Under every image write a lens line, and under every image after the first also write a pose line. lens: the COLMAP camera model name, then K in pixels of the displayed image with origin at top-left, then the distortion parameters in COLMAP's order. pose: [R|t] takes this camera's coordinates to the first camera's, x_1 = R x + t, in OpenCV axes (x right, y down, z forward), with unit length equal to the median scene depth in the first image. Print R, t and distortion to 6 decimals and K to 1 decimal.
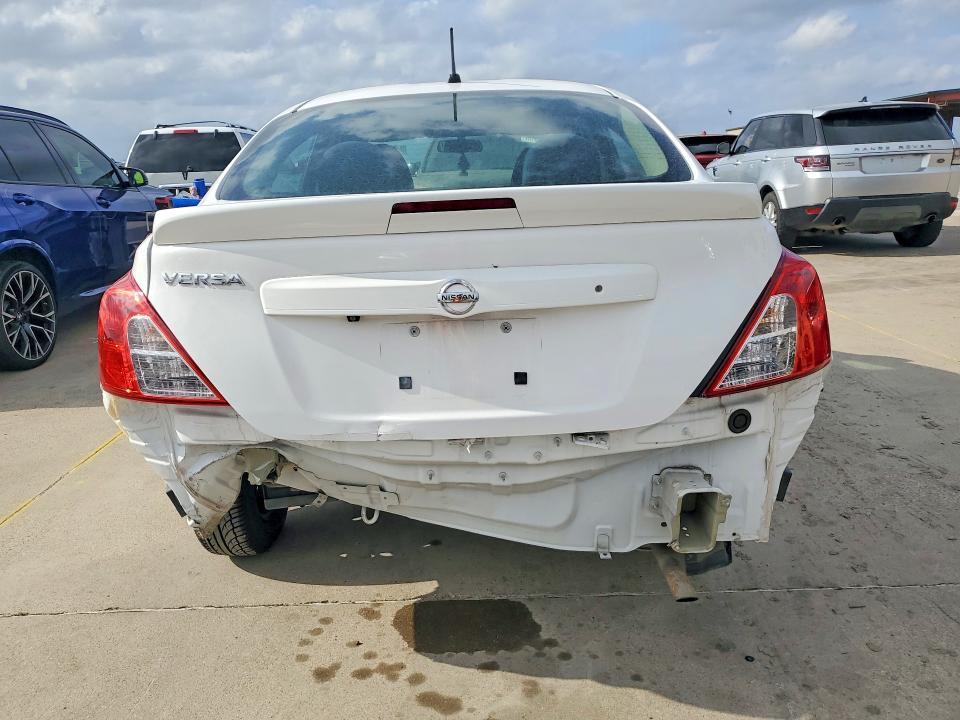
lens RADIAL K [[770.3, 0, 479.1], [0, 770.3, 360.5], [0, 0, 1]] dist [0.039748, -0.009604]
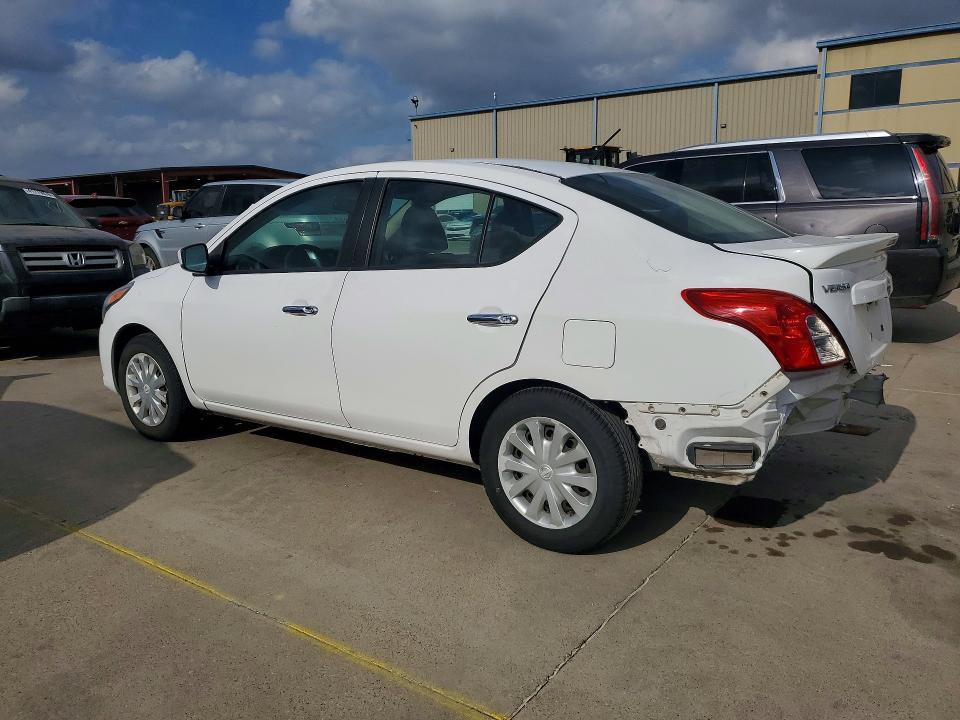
lens RADIAL K [[770.3, 0, 479.0], [0, 770.3, 359.3], [0, 0, 1]] dist [0.039748, -0.009604]
pose [[0.525382, -0.105862, 0.844255, -1.730793], [0.175116, 0.984442, 0.014465, -0.093606], [-0.832651, 0.140243, 0.535746, 0.608239]]
